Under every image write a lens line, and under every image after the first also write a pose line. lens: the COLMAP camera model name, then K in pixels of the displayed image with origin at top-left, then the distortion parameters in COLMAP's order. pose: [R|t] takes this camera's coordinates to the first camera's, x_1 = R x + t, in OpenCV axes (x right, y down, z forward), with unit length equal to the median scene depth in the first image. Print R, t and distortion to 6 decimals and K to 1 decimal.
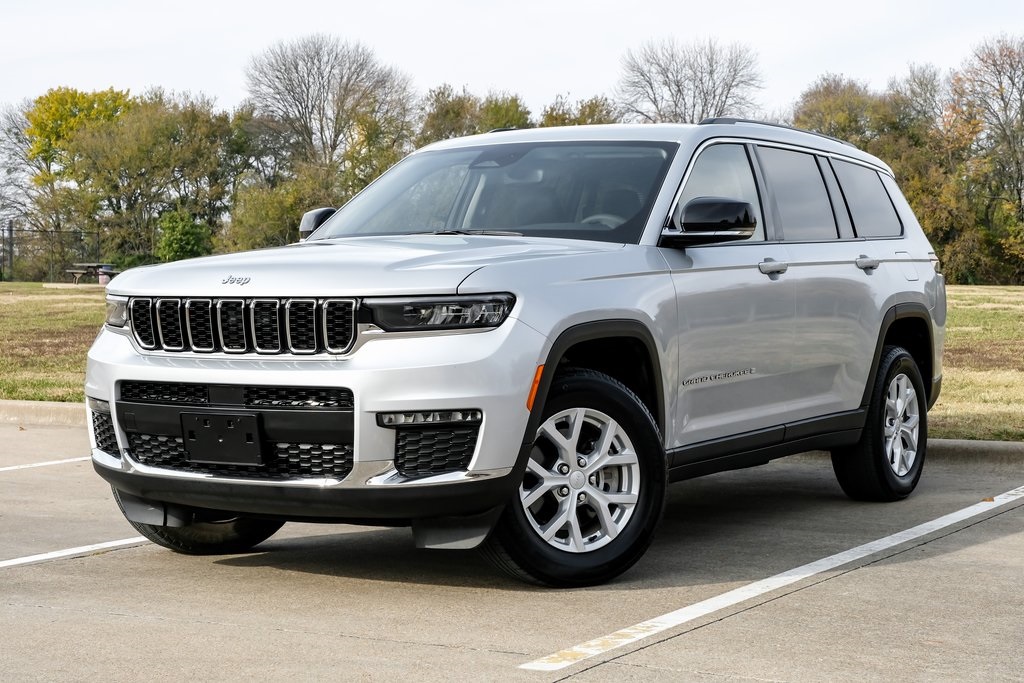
lens RADIAL K [[1775.5, 0, 512.0], [0, 1775.5, 341.5], [0, 0, 1]] dist [0.057593, 0.153761]
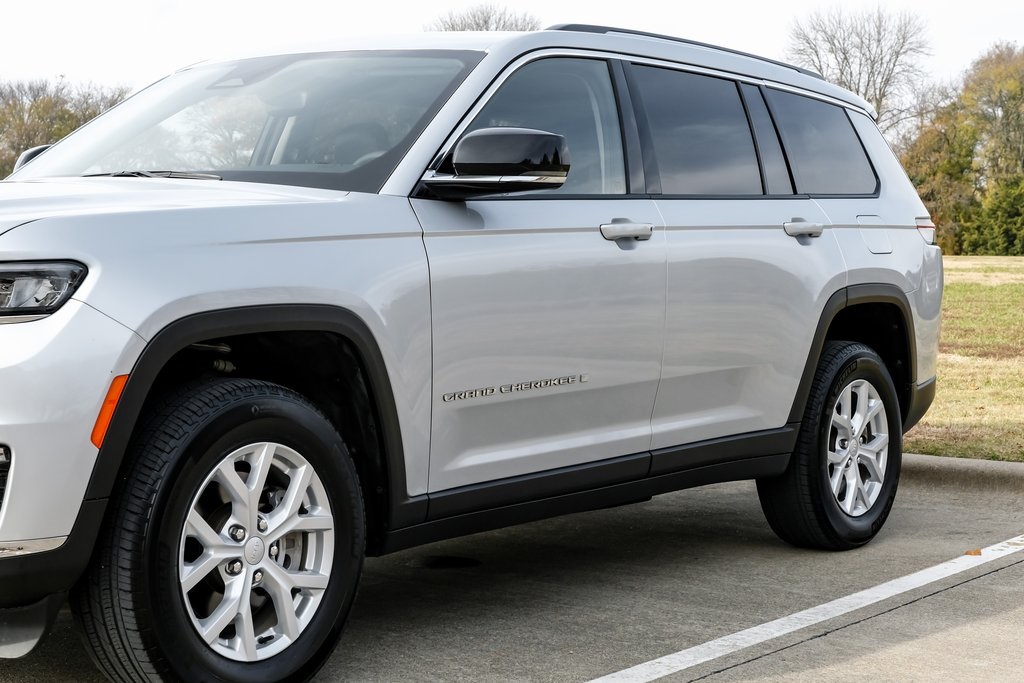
lens RADIAL K [[1764.5, 0, 512.0], [0, 1764.5, 341.5], [0, 0, 1]] dist [0.055794, 0.152645]
pose [[0.995422, 0.018418, -0.093785, 0.191168], [-0.016760, 0.999690, 0.018434, -0.011509], [0.094095, -0.016778, 0.995422, 0.337545]]
